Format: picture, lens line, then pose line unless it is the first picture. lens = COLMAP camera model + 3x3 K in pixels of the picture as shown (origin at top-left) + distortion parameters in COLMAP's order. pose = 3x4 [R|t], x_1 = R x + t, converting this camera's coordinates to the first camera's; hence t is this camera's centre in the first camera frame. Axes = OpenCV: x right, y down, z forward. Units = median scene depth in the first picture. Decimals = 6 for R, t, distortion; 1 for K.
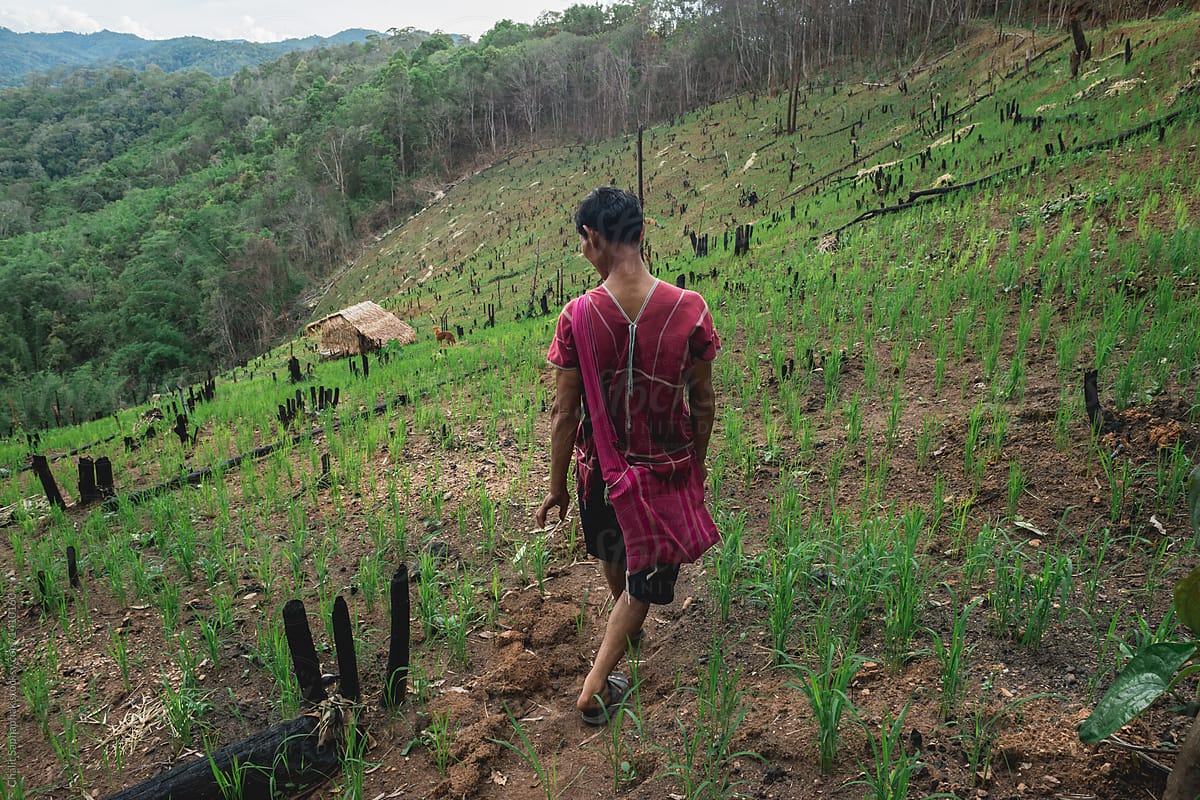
lens RADIAL K [[812.8, 0, 599.7], [0, 812.8, 397.3], [0, 0, 1]] dist [-0.085819, 0.066916]
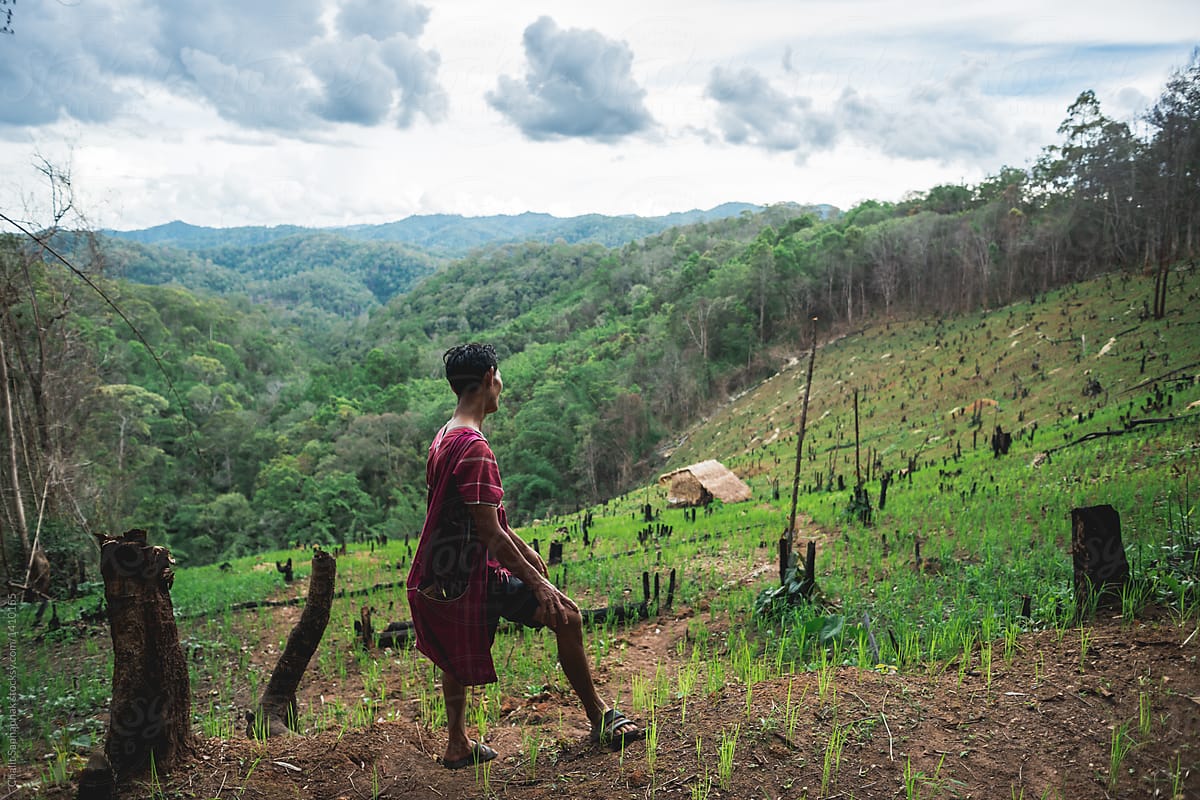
lens RADIAL K [[812.8, 0, 602.9], [0, 812.8, 406.1], [0, 0, 1]] dist [-0.085819, 0.066916]
pose [[0.909495, 0.055105, -0.412046, 0.015301], [-0.128958, 0.979678, -0.153627, 0.001396], [0.395207, 0.192859, 0.898118, -0.042273]]
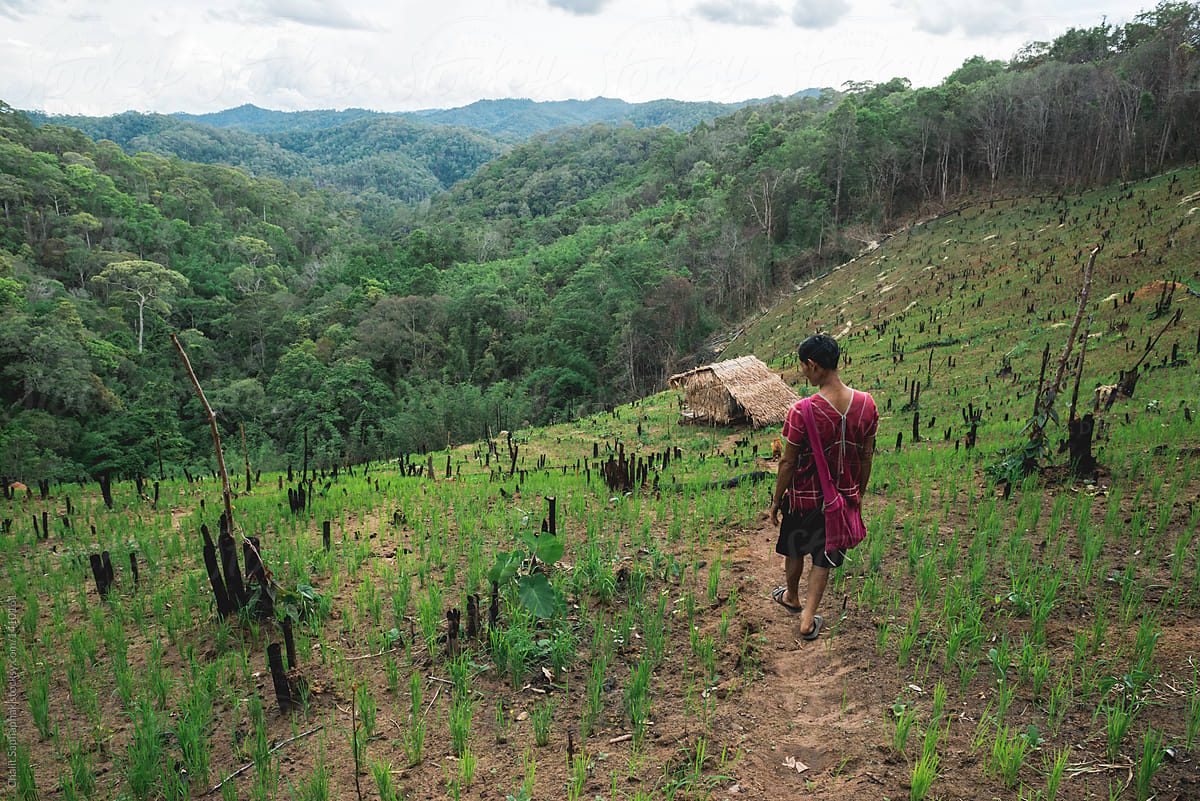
lens RADIAL K [[812.8, 0, 599.6], [0, 812.8, 404.4], [0, 0, 1]] dist [-0.085819, 0.066916]
pose [[0.868804, 0.138897, -0.475275, -0.013542], [-0.165593, 0.986087, -0.014525, -0.013534], [0.466645, 0.091322, 0.879717, 0.090775]]
